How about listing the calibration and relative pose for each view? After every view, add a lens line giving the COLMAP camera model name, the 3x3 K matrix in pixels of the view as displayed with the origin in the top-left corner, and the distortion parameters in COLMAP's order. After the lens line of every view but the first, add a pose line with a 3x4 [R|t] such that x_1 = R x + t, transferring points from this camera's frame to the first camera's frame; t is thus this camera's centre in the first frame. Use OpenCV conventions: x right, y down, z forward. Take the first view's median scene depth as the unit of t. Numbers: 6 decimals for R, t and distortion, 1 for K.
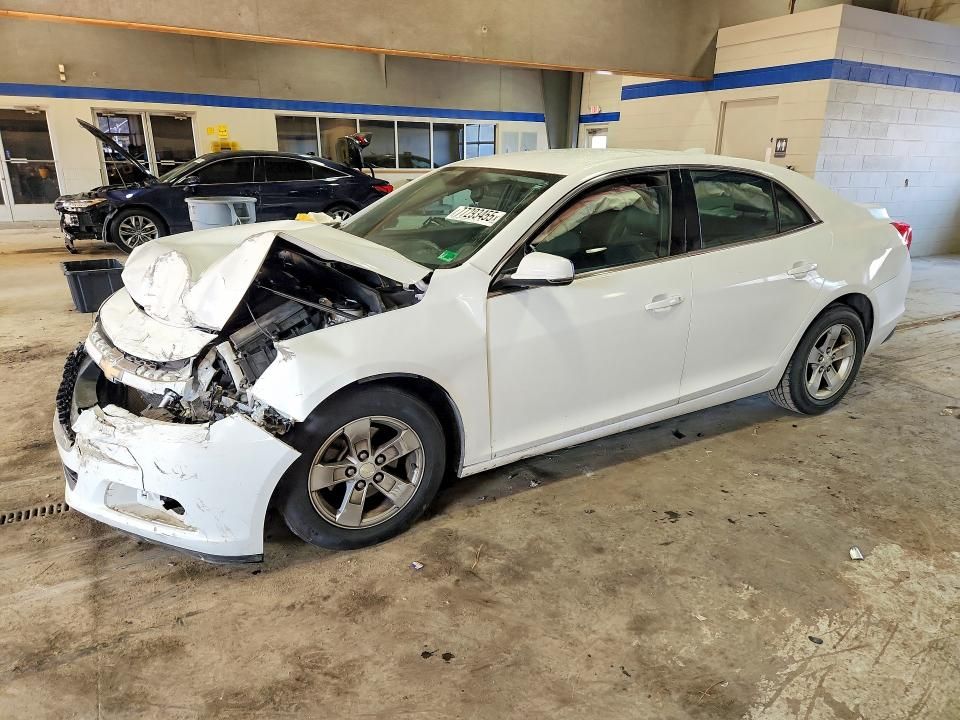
lens RADIAL K [[641.4, 0, 480.0], [0, 641.4, 360.0], [0, 0, 1]] dist [0.020772, -0.000929]
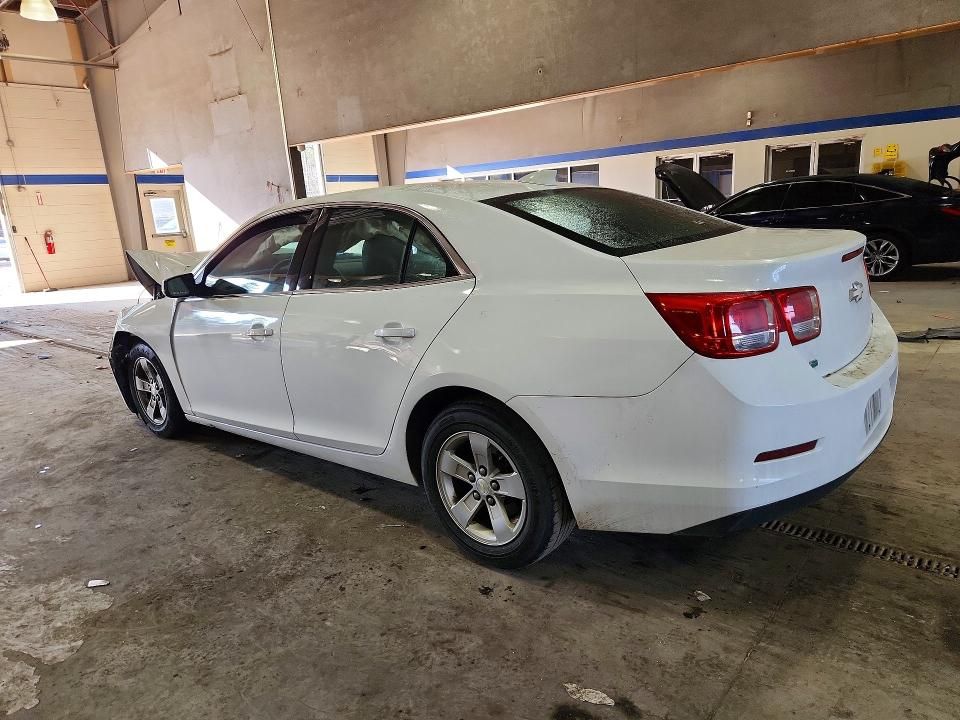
lens RADIAL K [[618.5, 0, 480.0], [0, 618.5, 360.0], [0, 0, 1]] dist [0.004070, 0.001940]
pose [[0.367355, 0.194478, -0.909521, 1.155593], [-0.217413, 0.968758, 0.119331, -0.210285], [0.904313, 0.153905, 0.398160, 0.778040]]
